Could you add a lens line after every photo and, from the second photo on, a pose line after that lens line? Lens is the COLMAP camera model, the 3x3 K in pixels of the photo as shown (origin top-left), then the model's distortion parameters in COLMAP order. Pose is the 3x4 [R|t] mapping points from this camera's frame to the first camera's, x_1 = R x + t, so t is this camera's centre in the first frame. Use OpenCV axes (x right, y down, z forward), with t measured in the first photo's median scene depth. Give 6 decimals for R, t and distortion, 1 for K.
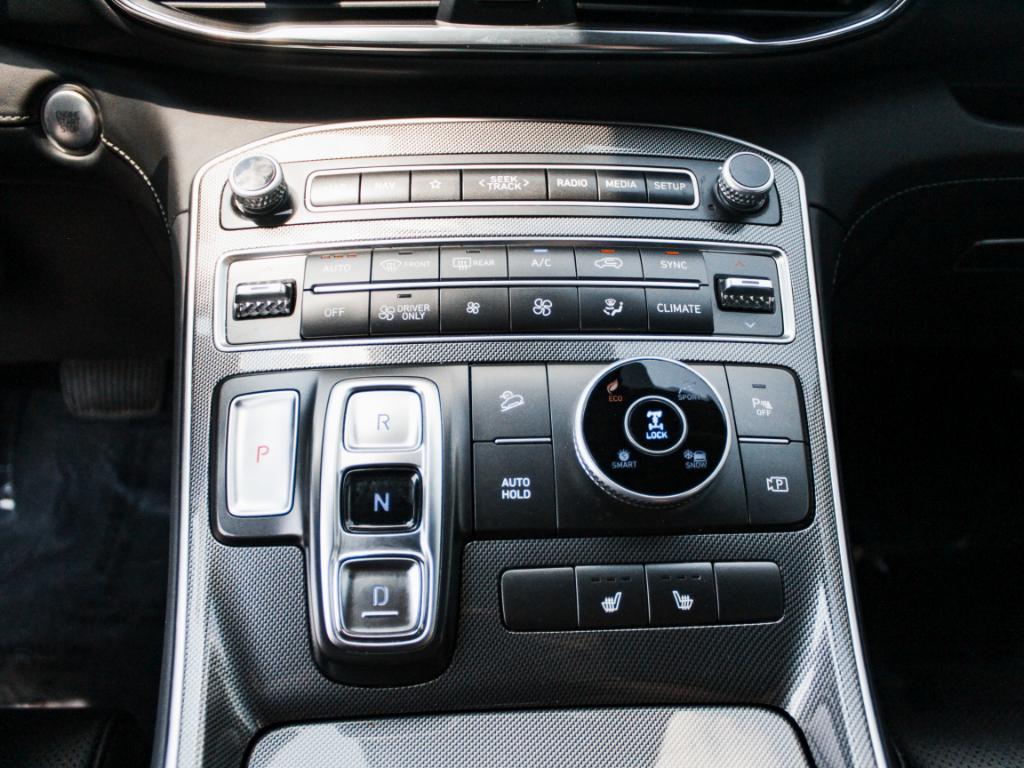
lens RADIAL K [[988.3, 0, 512.0], [0, 988.3, 384.0], [0, 0, 1]] dist [-0.142405, 0.009579]
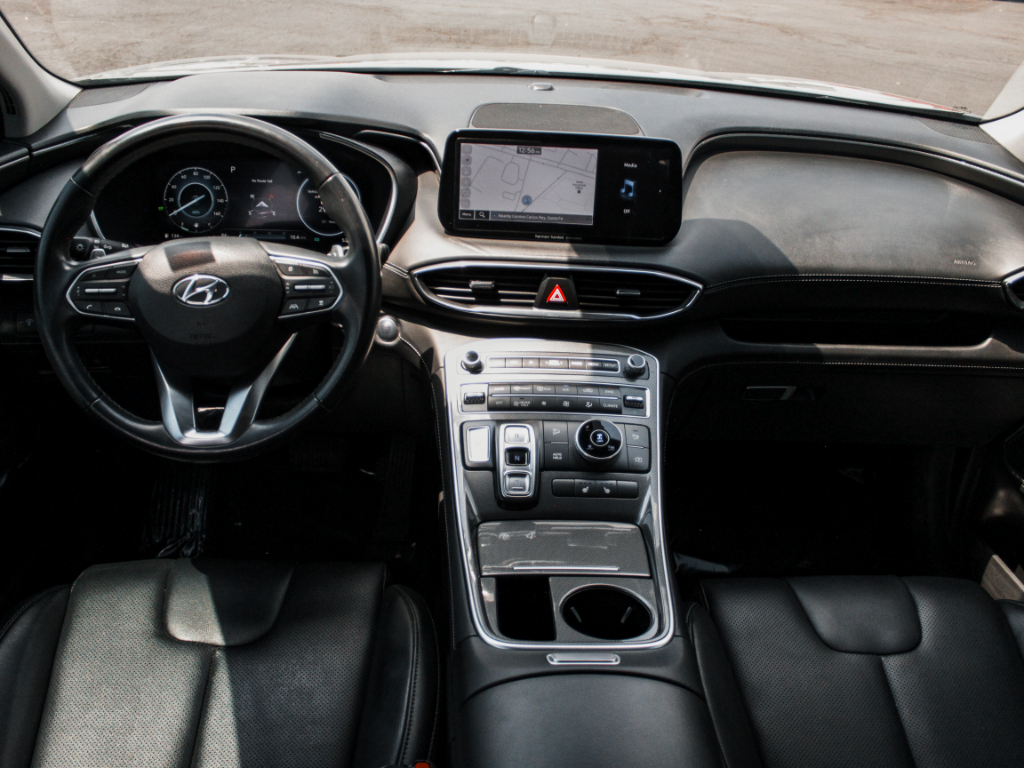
lens RADIAL K [[988.3, 0, 512.0], [0, 988.3, 384.0], [0, 0, 1]] dist [-0.142405, 0.009579]
pose [[0.999436, 0.033421, -0.003244, -0.131437], [-0.033546, 0.989528, -0.140391, 0.303675], [-0.001482, 0.140421, 0.990091, -2.092088]]
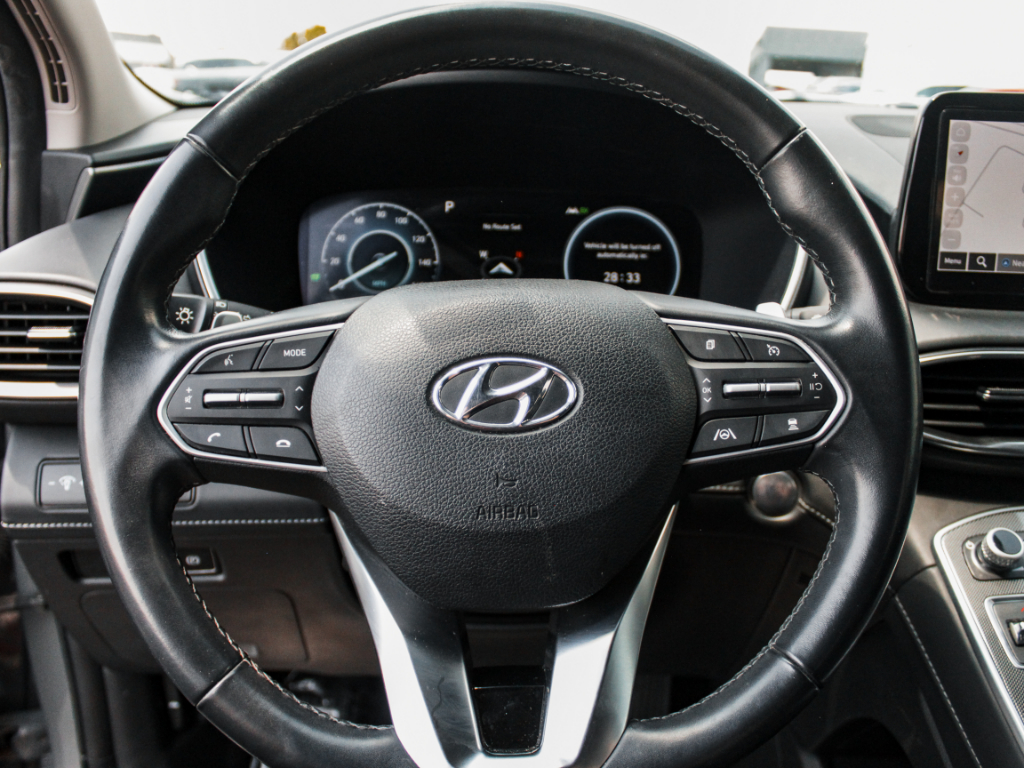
lens RADIAL K [[988.3, 0, 512.0], [0, 988.3, 384.0], [0, 0, 1]] dist [-0.142405, 0.009579]
pose [[0.998607, 0.017669, -0.049709, -0.966750], [-0.032004, 0.951958, -0.304550, 0.011944], [0.041939, 0.305717, 0.951198, -0.460607]]
